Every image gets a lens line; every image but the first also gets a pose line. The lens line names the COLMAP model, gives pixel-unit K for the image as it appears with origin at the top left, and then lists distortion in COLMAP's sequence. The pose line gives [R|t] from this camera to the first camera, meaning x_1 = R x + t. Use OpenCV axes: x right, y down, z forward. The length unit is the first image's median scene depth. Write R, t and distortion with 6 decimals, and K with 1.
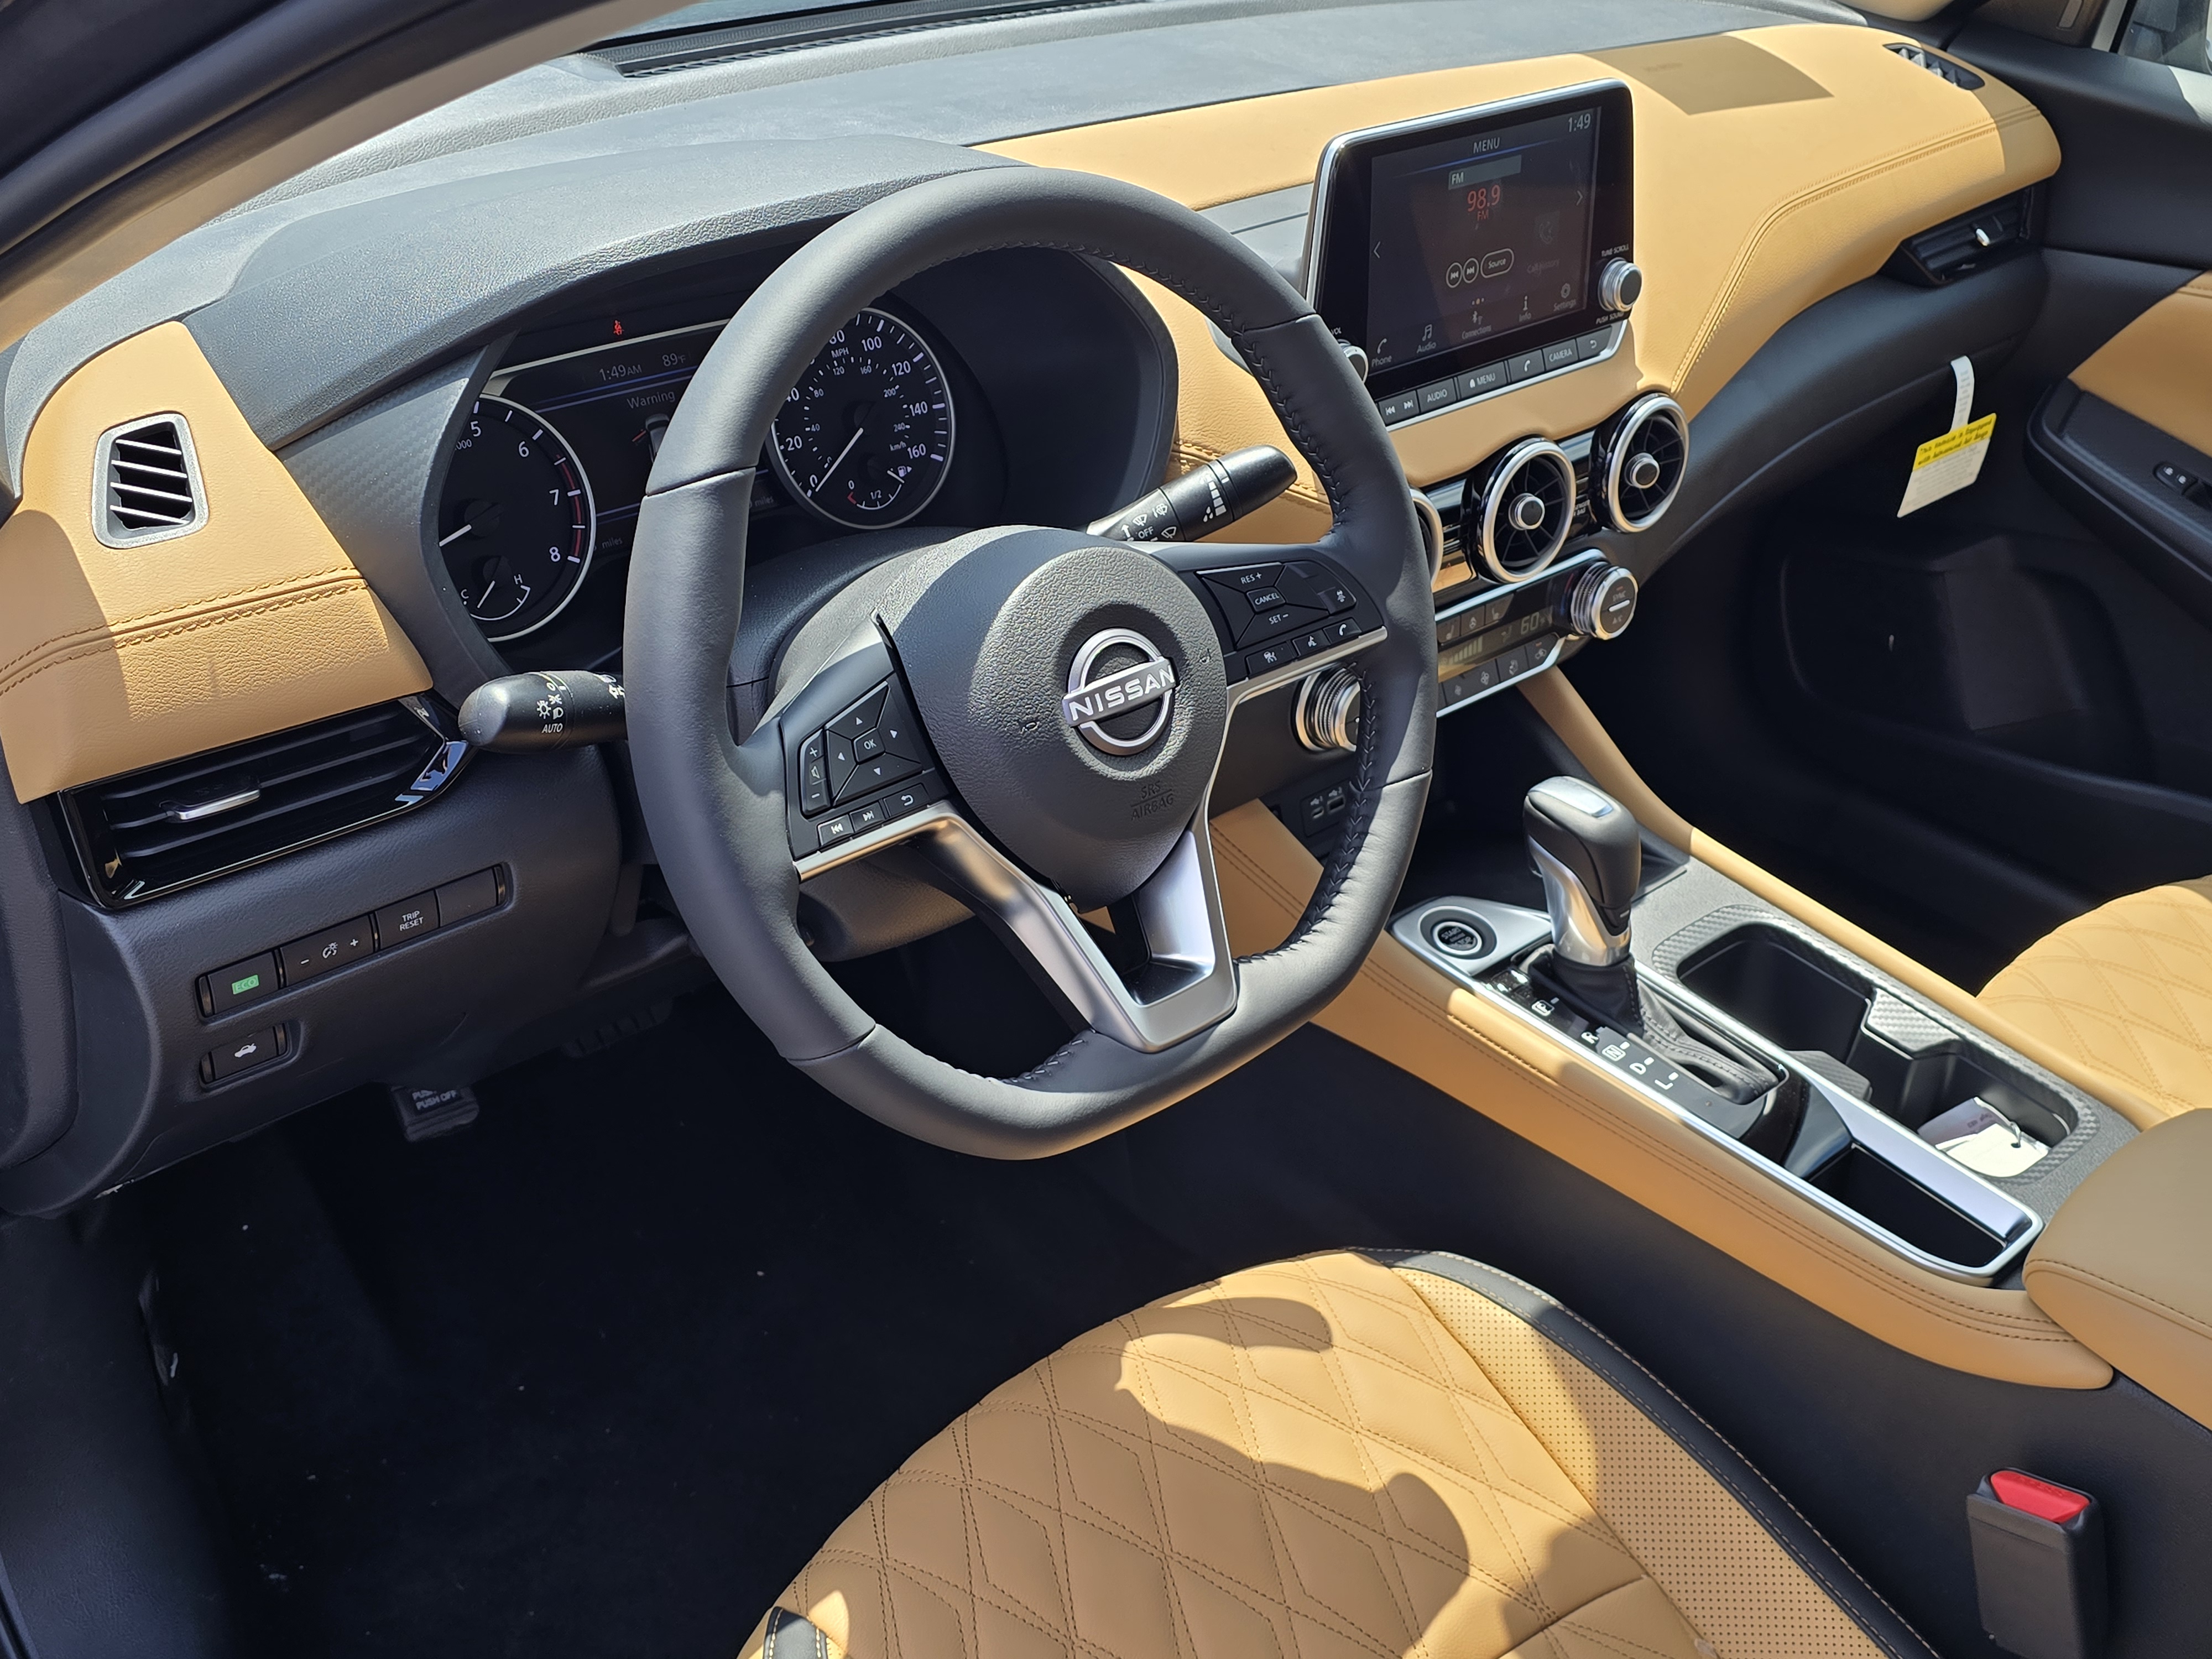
lens RADIAL K [[2206.0, 0, 1119.7], [0, 2206.0, 826.1], [0, 0, 1]] dist [0.134329, -0.323213]
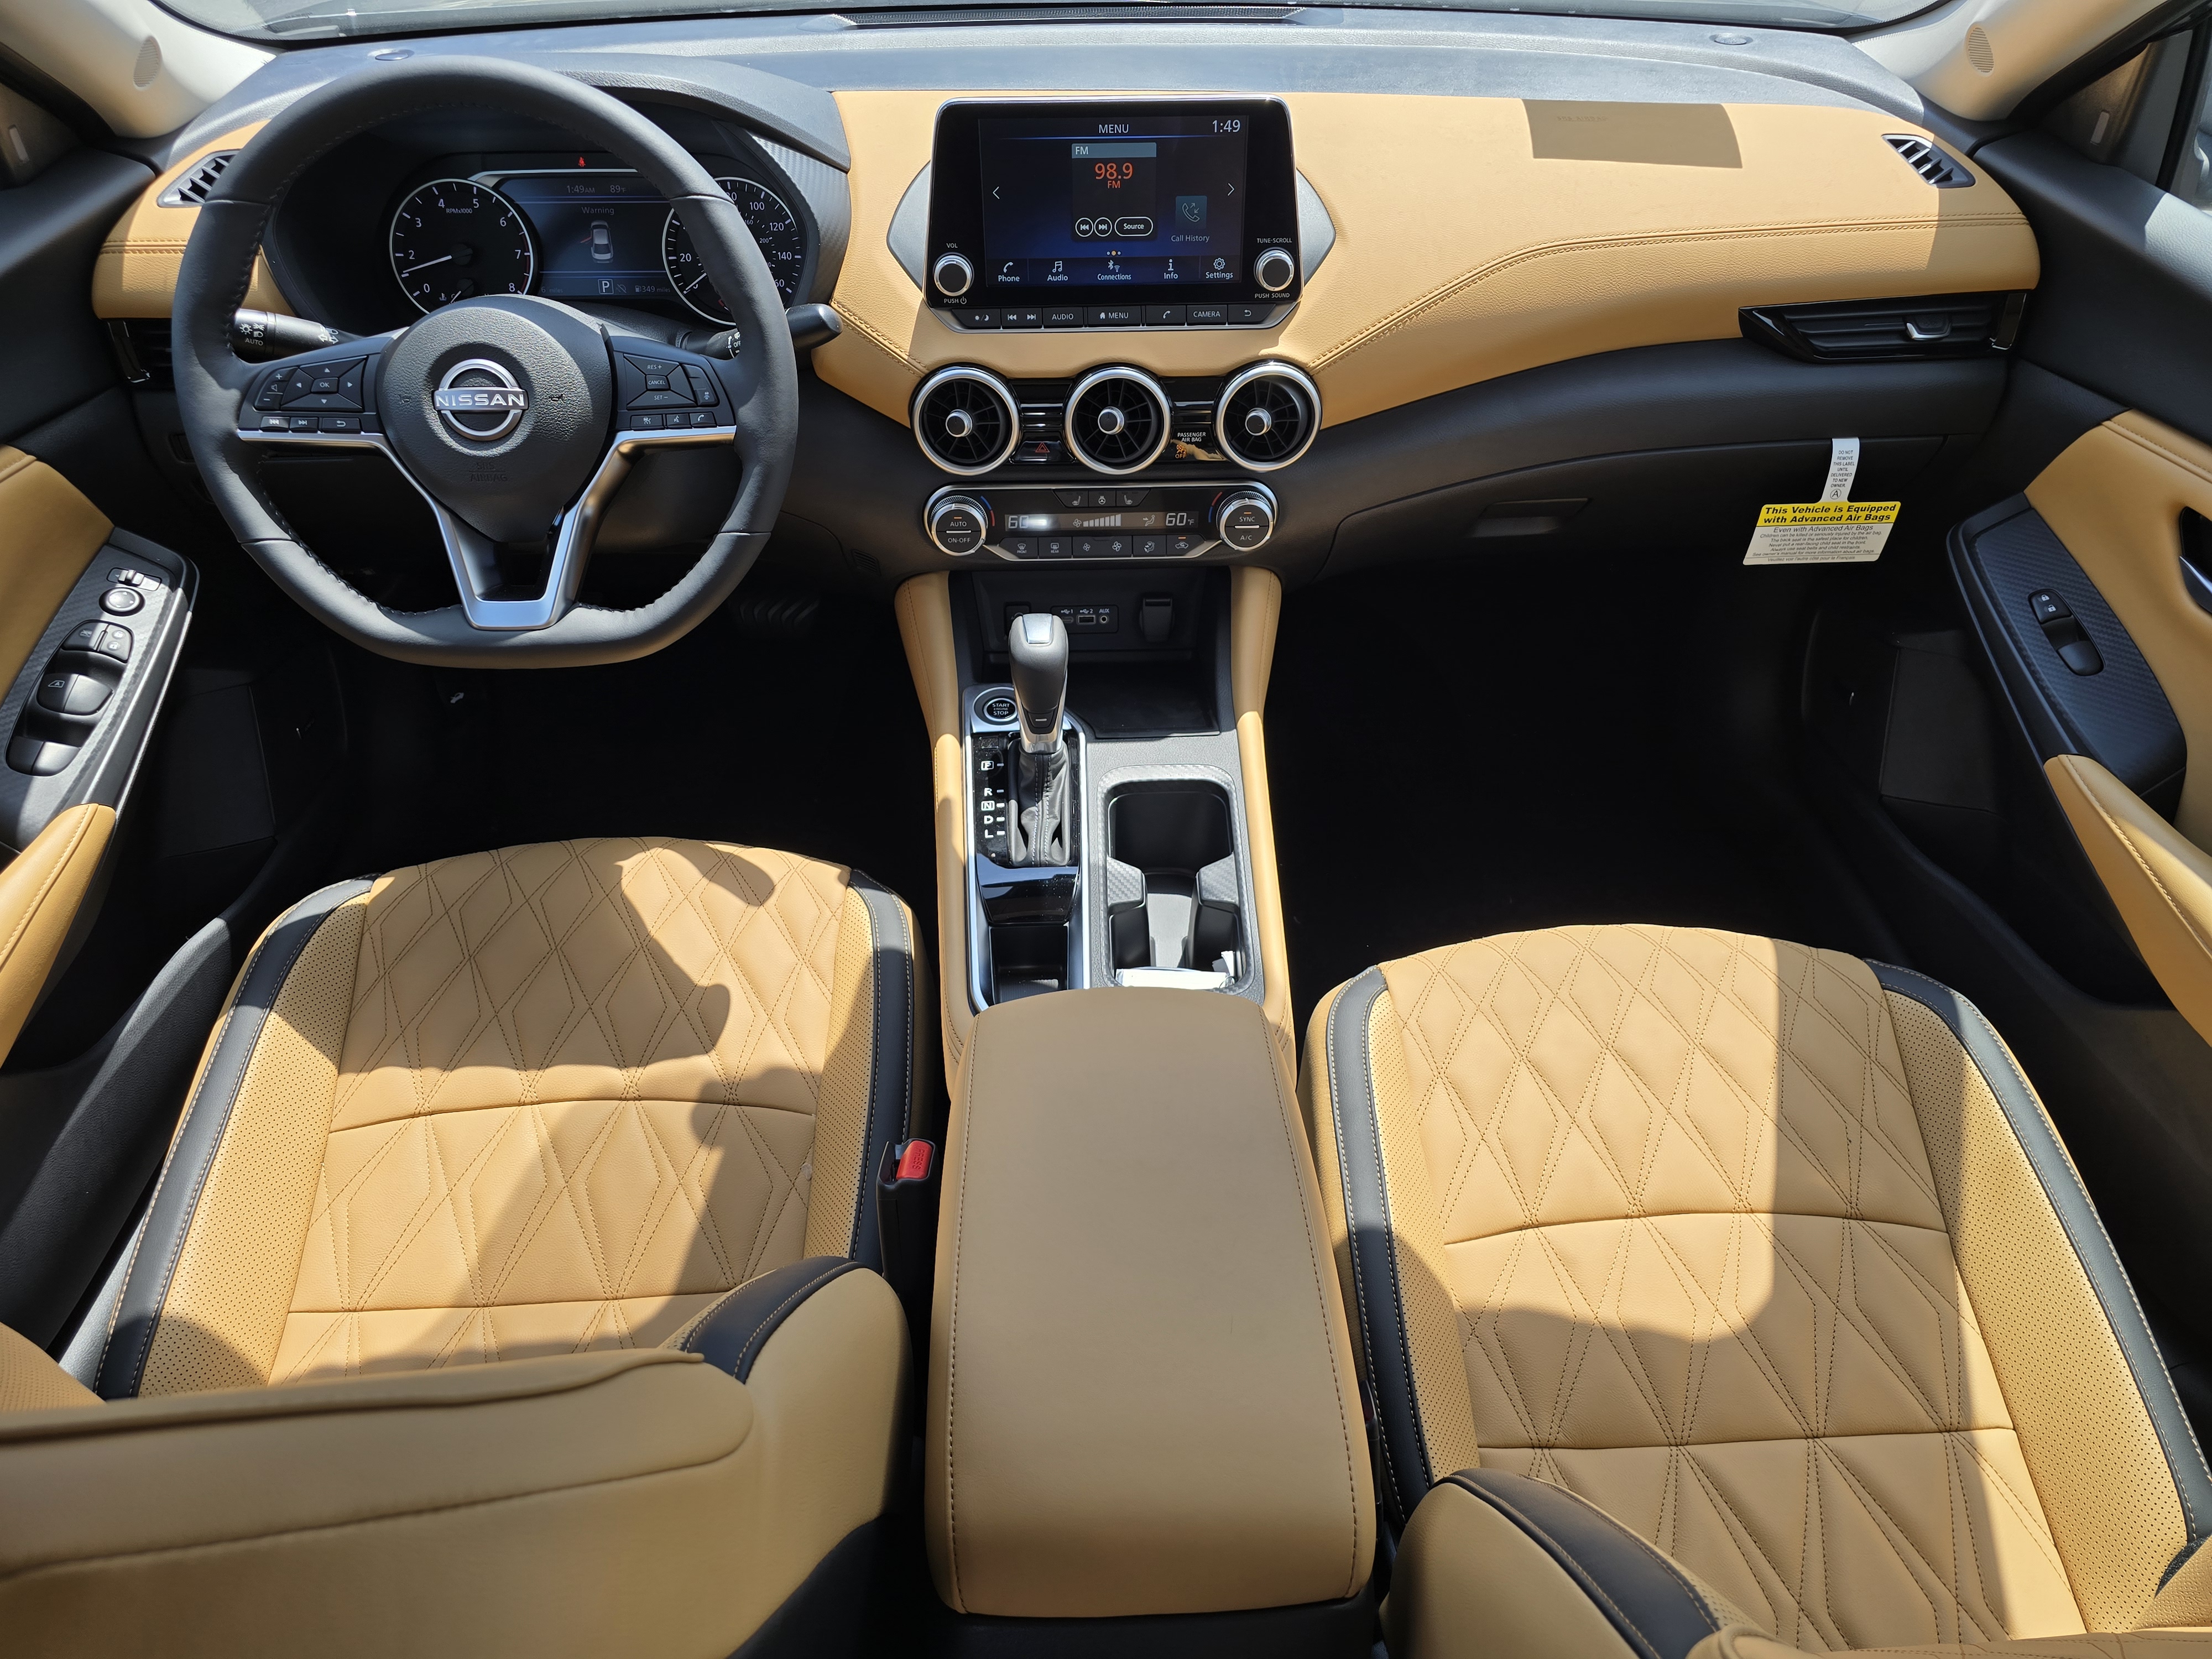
lens RADIAL K [[1490.3, 0, 1106.0], [0, 1490.3, 829.5], [0, 0, 1]] dist [0.049241, -0.060931]
pose [[0.765507, 0.369927, -0.526453, 0.794664], [-0.306419, 0.929057, 0.207269, -0.104261], [0.565779, 0.002649, 0.824552, 0.269348]]
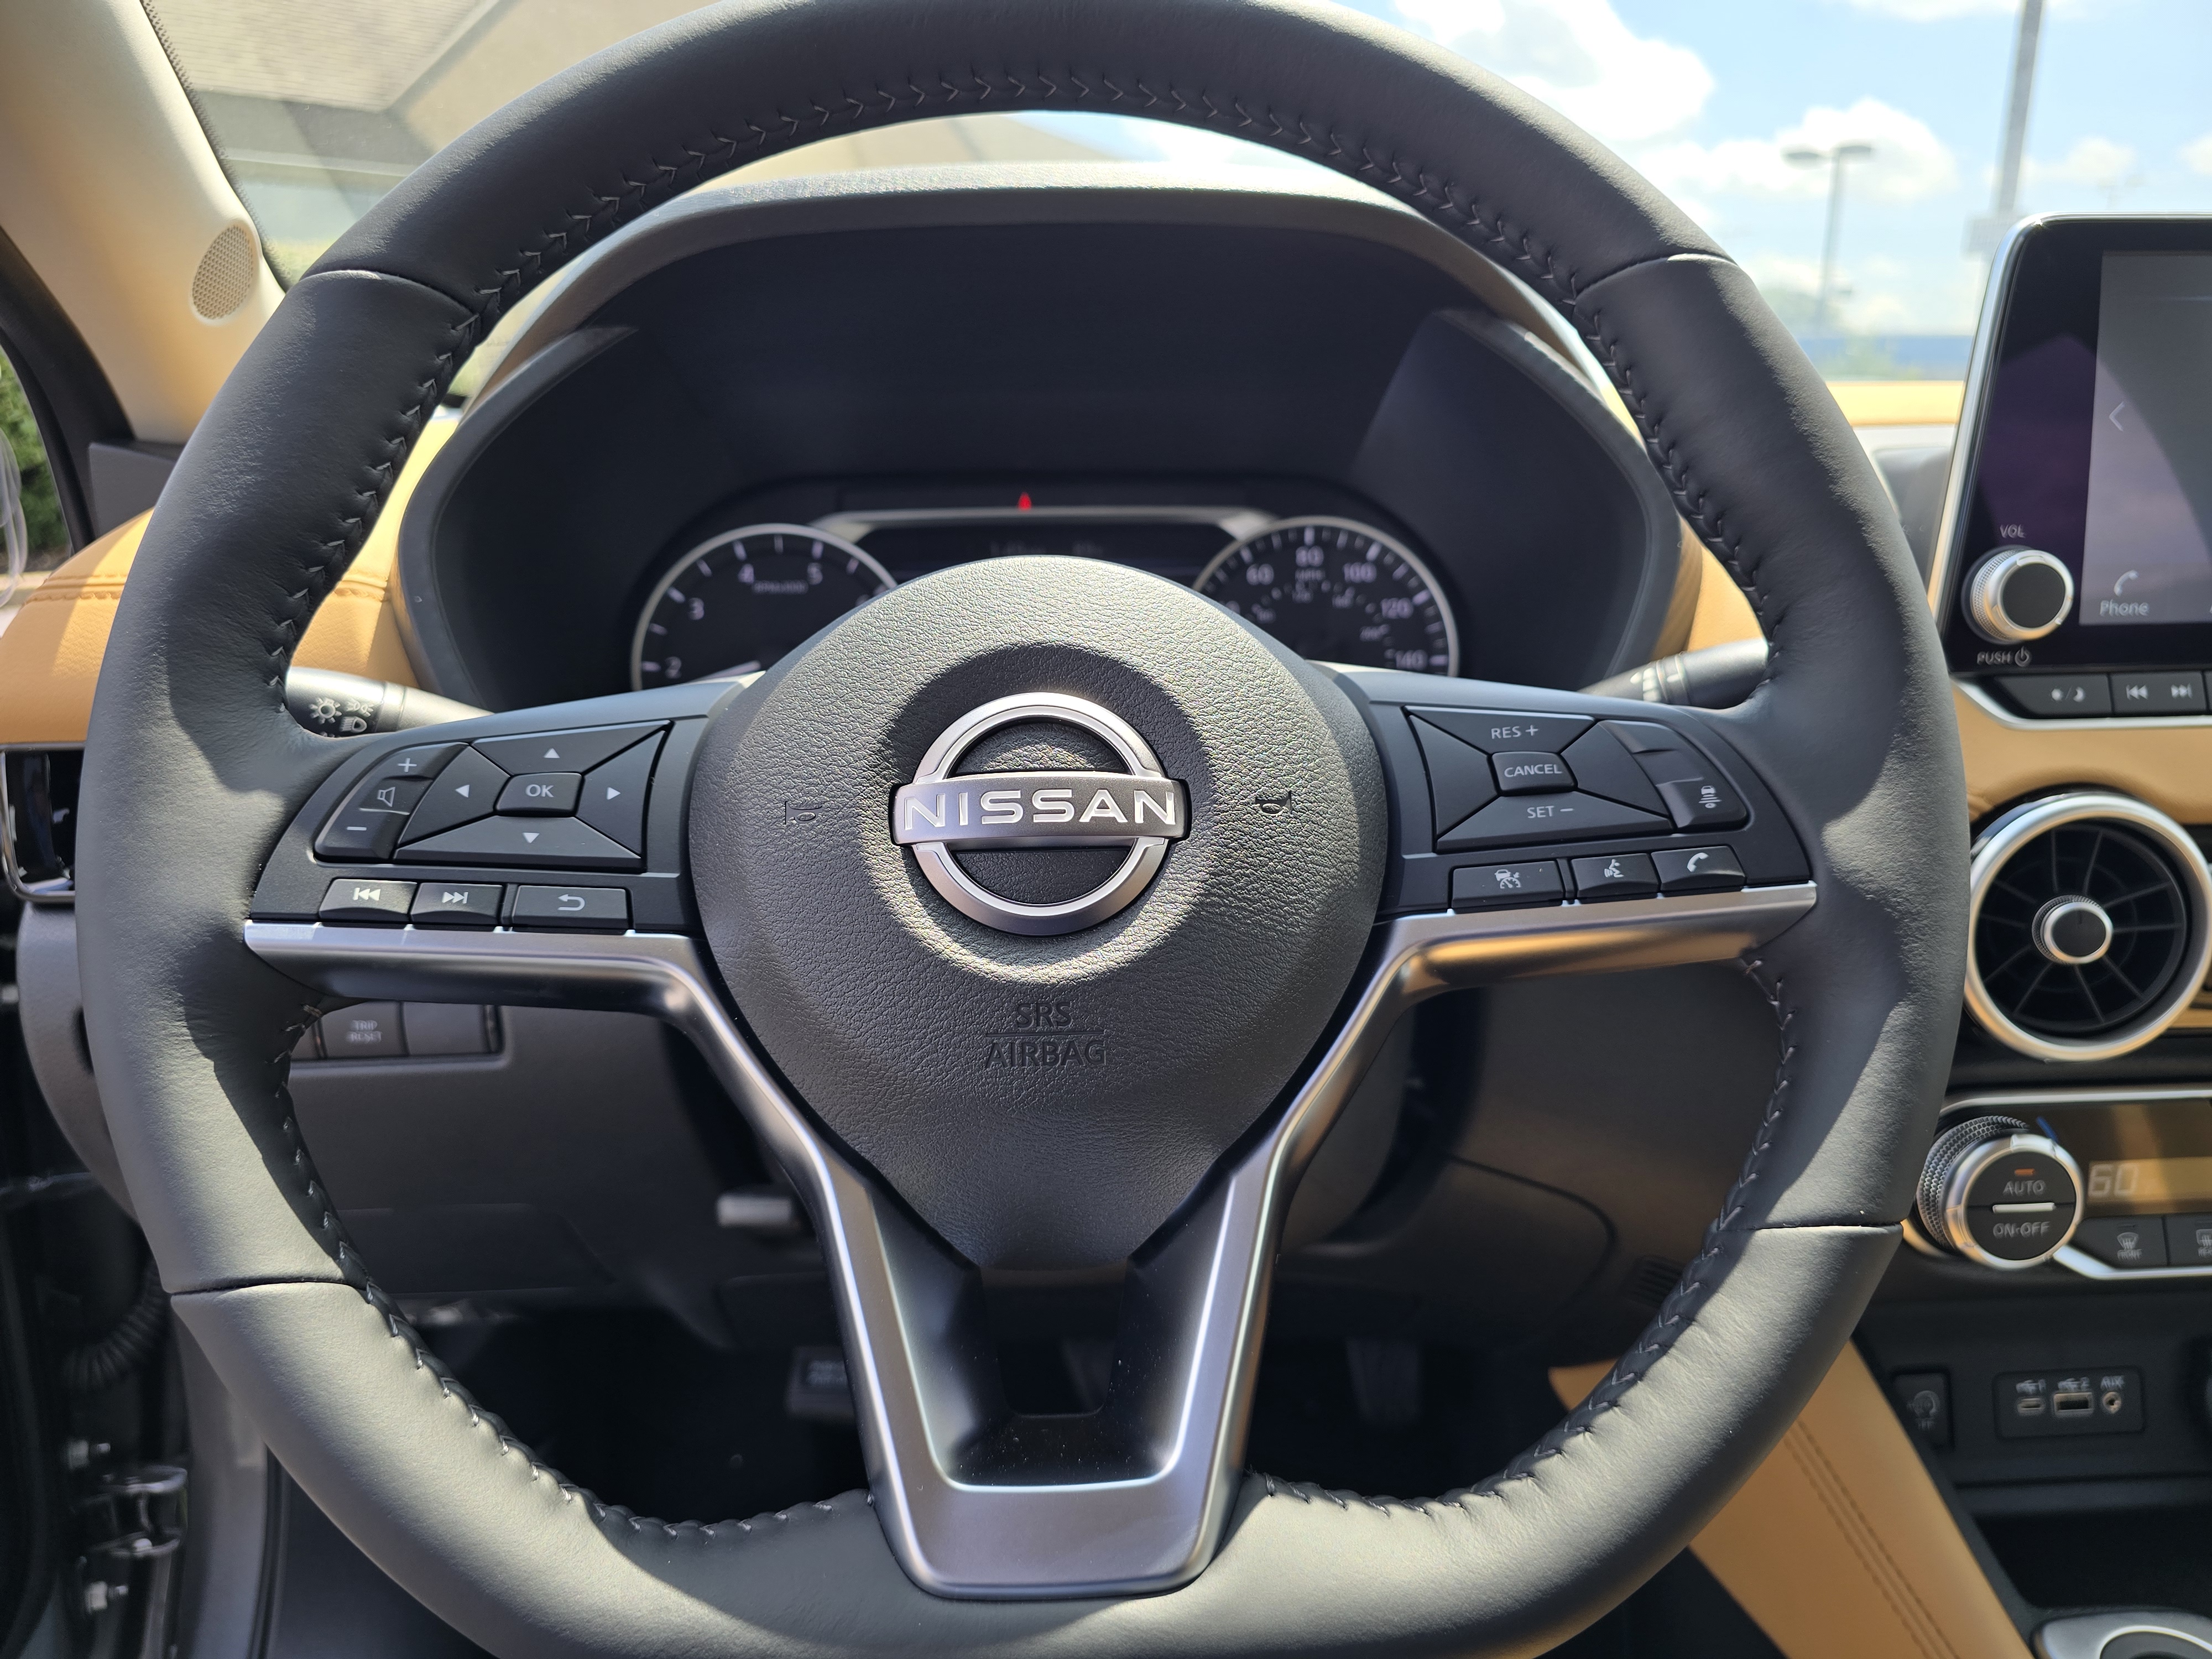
lens RADIAL K [[1533.9, 0, 1106.0], [0, 1533.9, 829.5], [0, 0, 1]] dist [0.029109, -0.059275]
pose [[0.764412, 0.100173, -0.636898, 0.179343], [-0.292226, 0.934389, -0.203770, 0.007600], [0.574698, 0.341882, 0.743531, 0.570124]]
